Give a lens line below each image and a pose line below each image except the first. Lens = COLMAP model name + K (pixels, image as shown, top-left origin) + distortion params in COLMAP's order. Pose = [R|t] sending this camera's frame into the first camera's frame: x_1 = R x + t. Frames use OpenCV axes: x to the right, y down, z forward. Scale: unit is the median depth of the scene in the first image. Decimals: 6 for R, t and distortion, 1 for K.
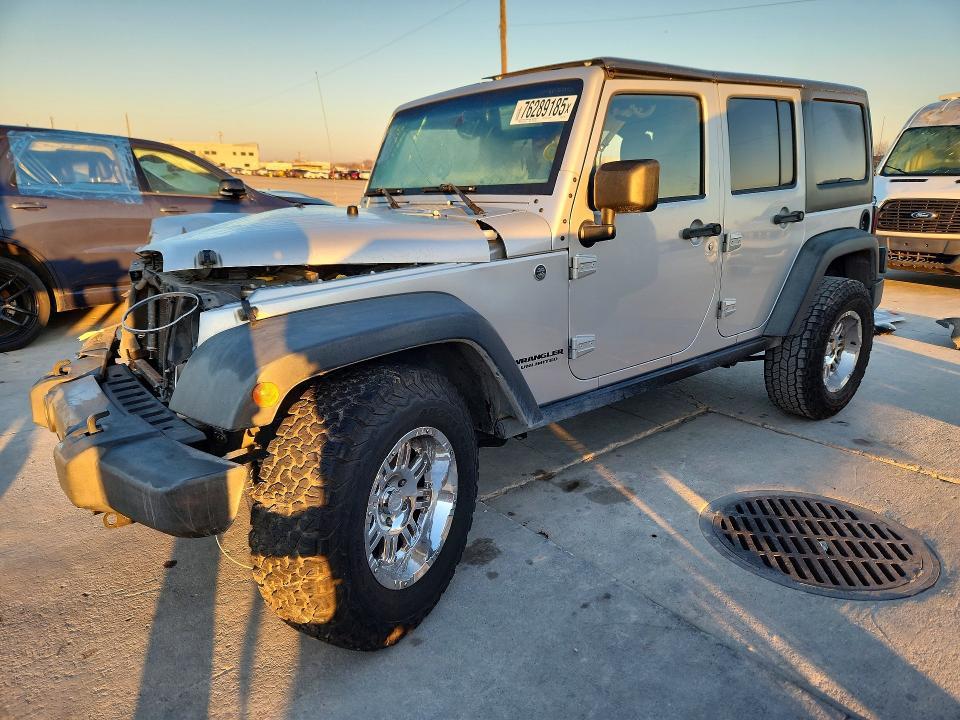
lens RADIAL K [[630.0, 0, 480.0], [0, 630.0, 360.0], [0, 0, 1]] dist [0.094274, -0.082859]
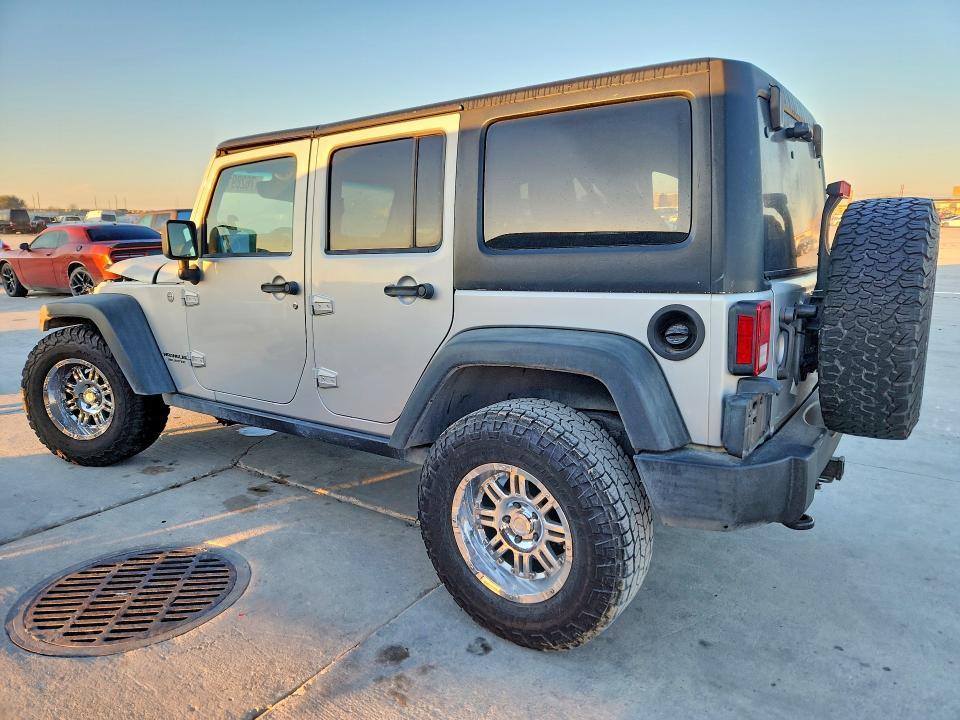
lens RADIAL K [[630.0, 0, 480.0], [0, 630.0, 360.0], [0, 0, 1]] dist [0.094274, -0.082859]
pose [[0.289348, 0.198592, -0.936397, 1.319973], [-0.258824, 0.958035, 0.123204, -0.282339], [0.921568, 0.206713, 0.328606, 0.938848]]
